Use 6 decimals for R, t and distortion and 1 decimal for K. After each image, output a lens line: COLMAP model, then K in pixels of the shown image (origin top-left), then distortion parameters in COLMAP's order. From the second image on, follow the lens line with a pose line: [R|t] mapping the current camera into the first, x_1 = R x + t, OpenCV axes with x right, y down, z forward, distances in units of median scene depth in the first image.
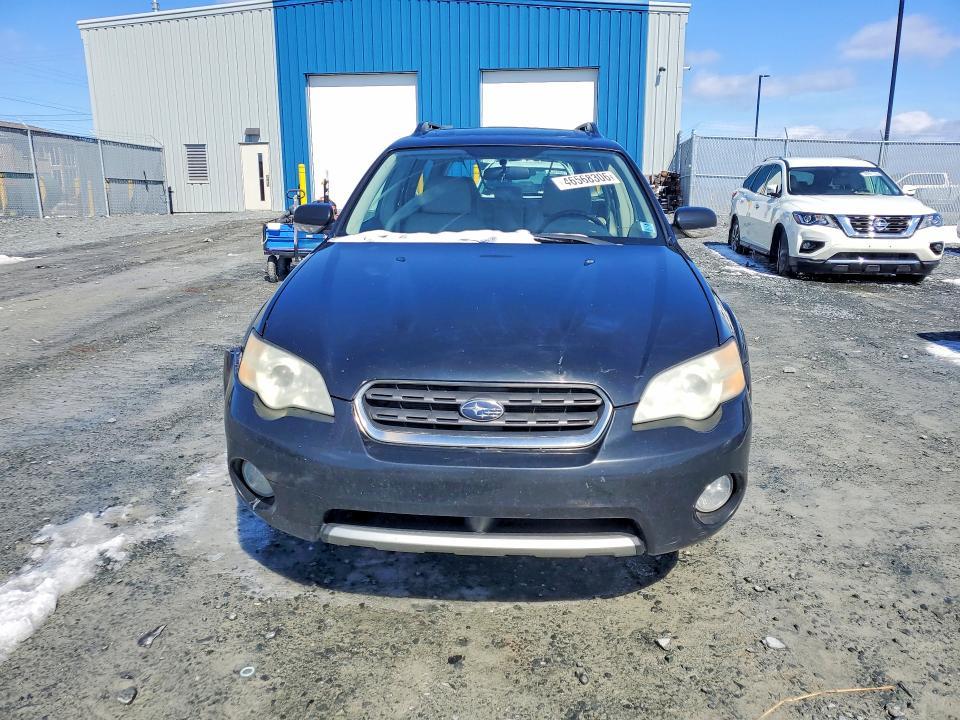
lens RADIAL K [[767.0, 0, 480.5], [0, 767.0, 359.6], [0, 0, 1]] dist [0.030351, 0.006595]
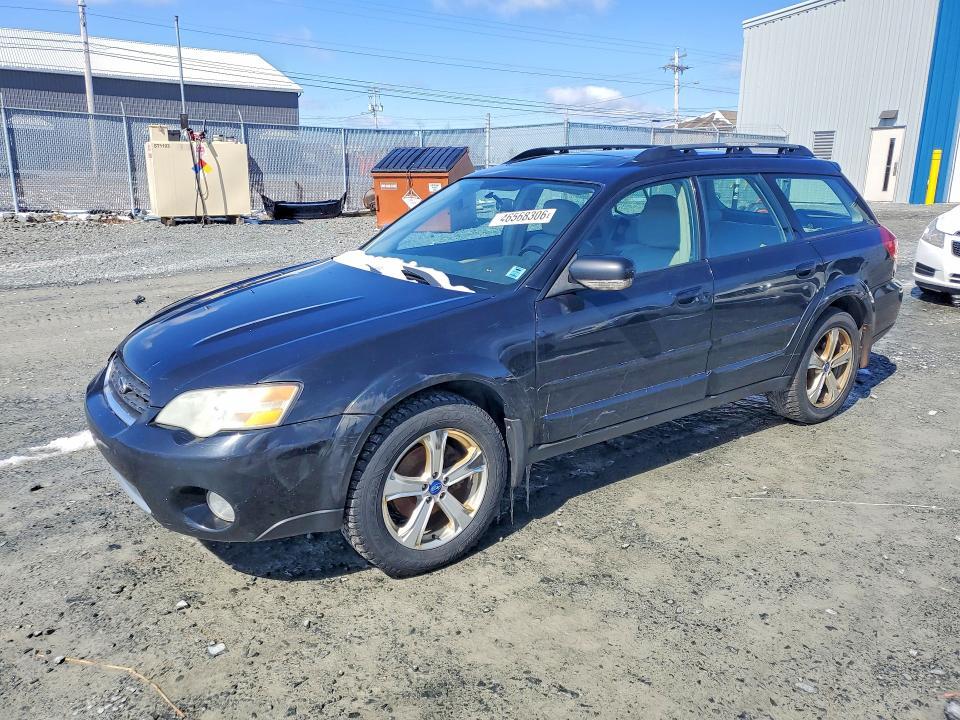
lens RADIAL K [[767.0, 0, 479.2], [0, 767.0, 360.1], [0, 0, 1]] dist [0.030351, 0.006595]
pose [[0.604147, 0.201515, -0.770972, 0.856400], [-0.179182, 0.977074, 0.114975, -0.151525], [0.776466, 0.068682, 0.626405, 0.340904]]
